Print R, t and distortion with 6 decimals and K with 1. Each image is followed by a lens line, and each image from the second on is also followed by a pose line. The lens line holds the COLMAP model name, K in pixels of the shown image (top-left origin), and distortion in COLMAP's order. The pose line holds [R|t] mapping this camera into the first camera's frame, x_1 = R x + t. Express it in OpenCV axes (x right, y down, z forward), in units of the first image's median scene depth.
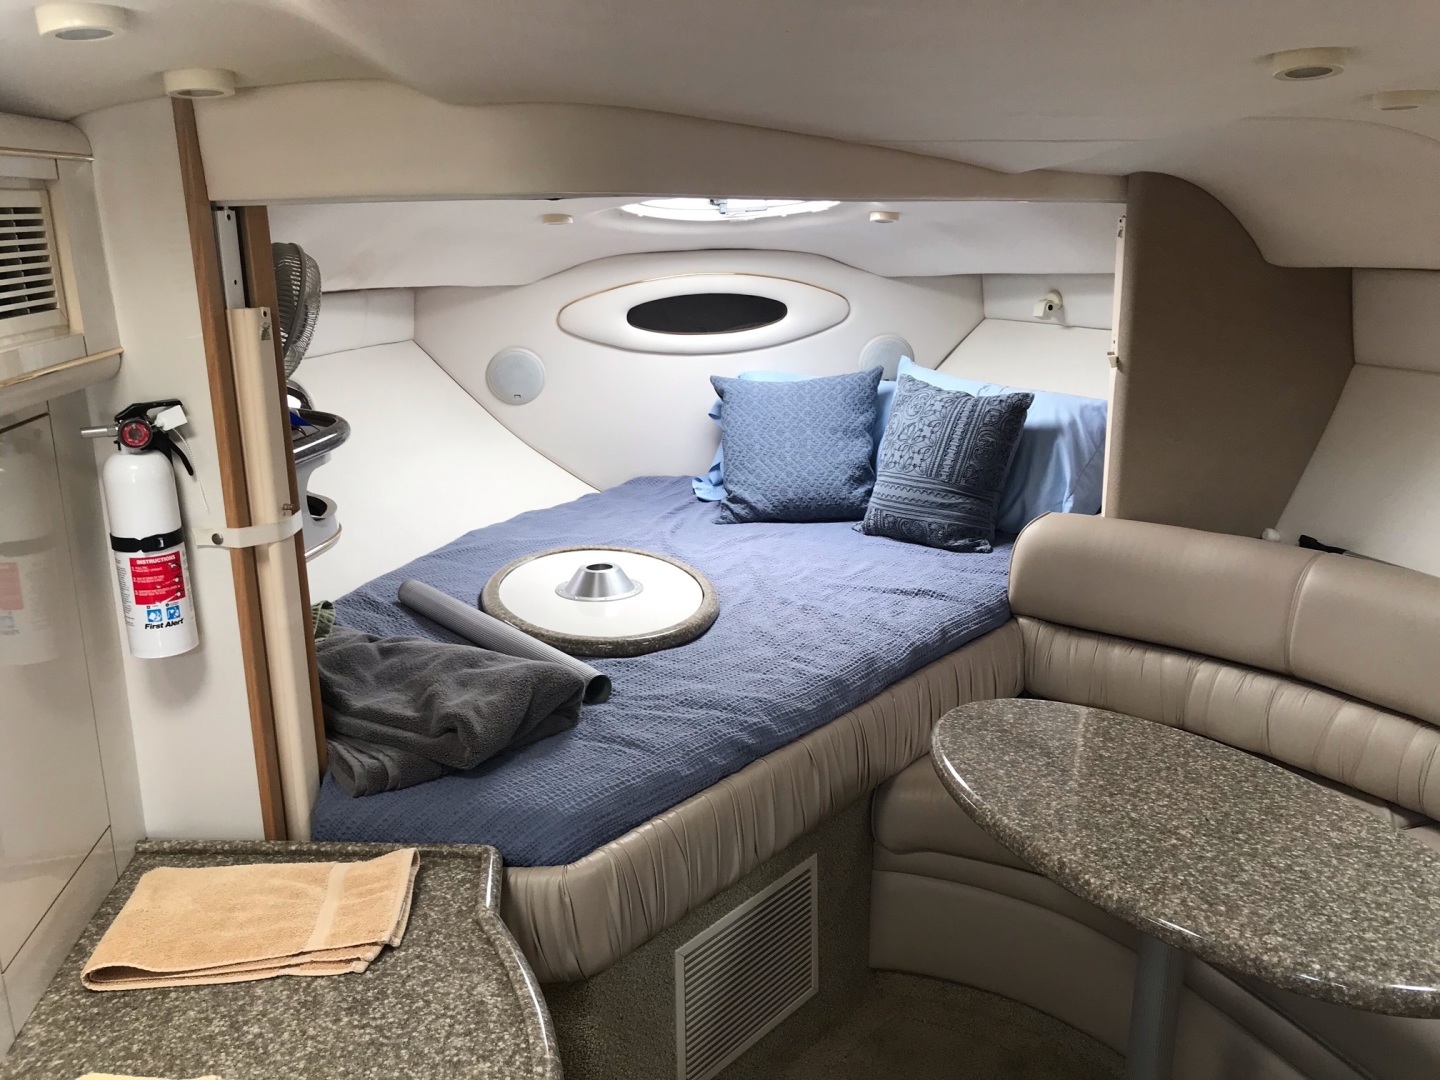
lens RADIAL K [[1179.3, 0, 726.6], [0, 1179.3, 540.5], [0, 0, 1]] dist [-0.006094, 0.003250]
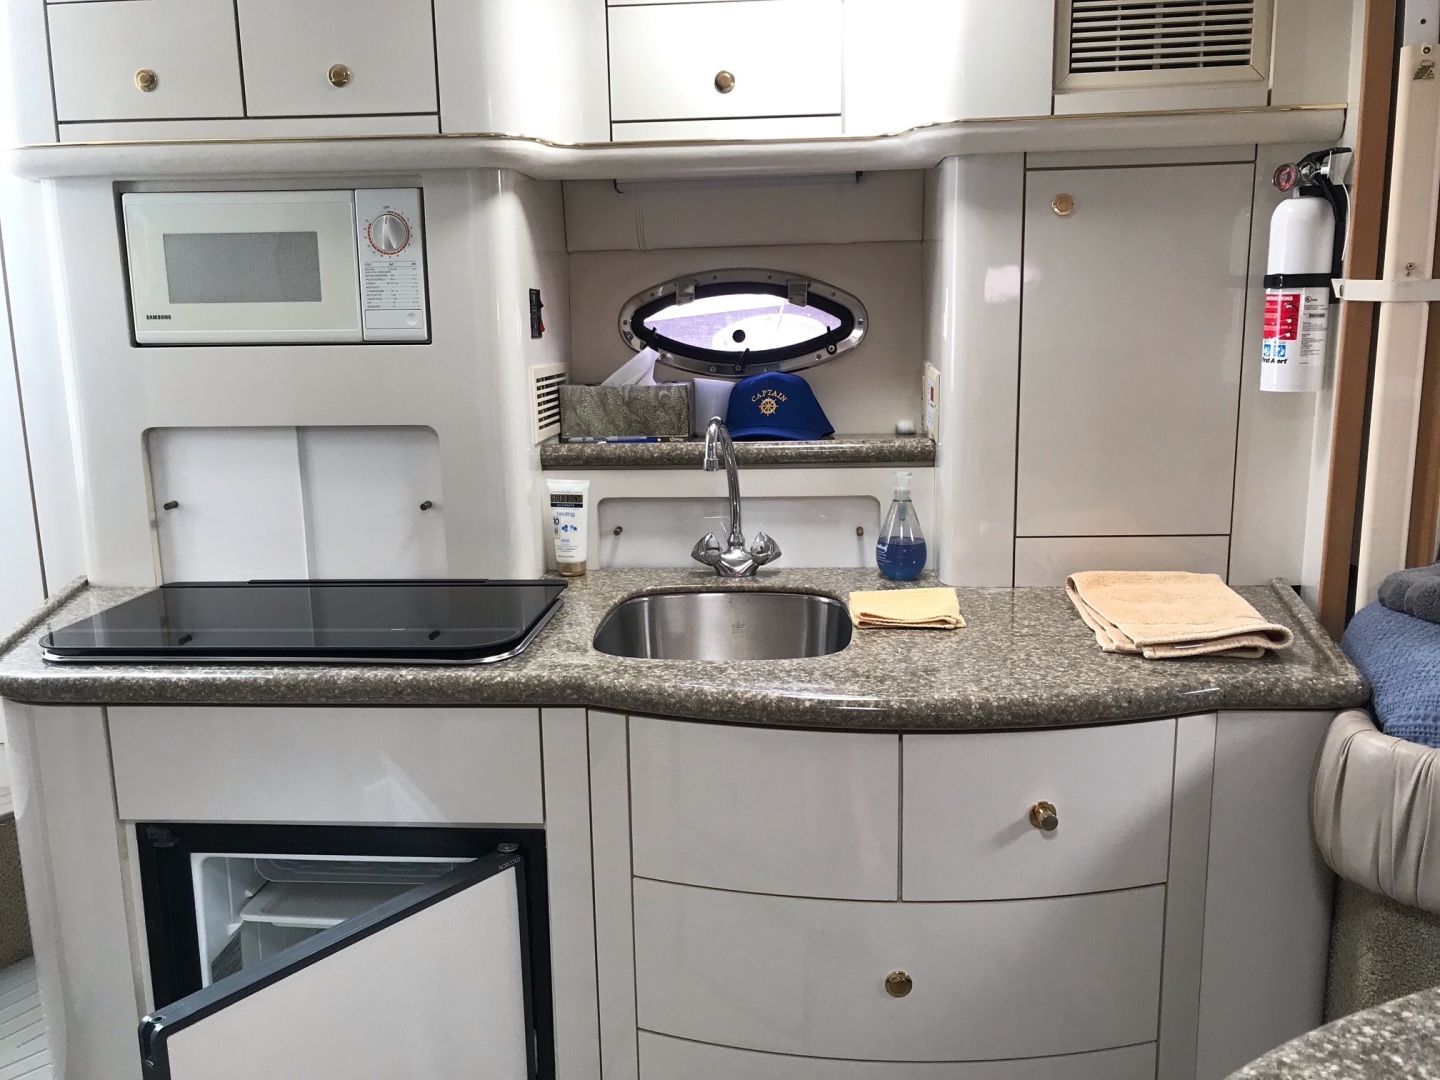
lens RADIAL K [[1179.3, 0, 720.1], [0, 1179.3, 544.8], [0, 0, 1]] dist [-0.006094, 0.003250]
pose [[-0.180789, 0.251272, -0.950883, 0.173255], [-0.230431, 0.929082, 0.289322, 0.007817], [0.956147, 0.271419, -0.110067, 0.164599]]
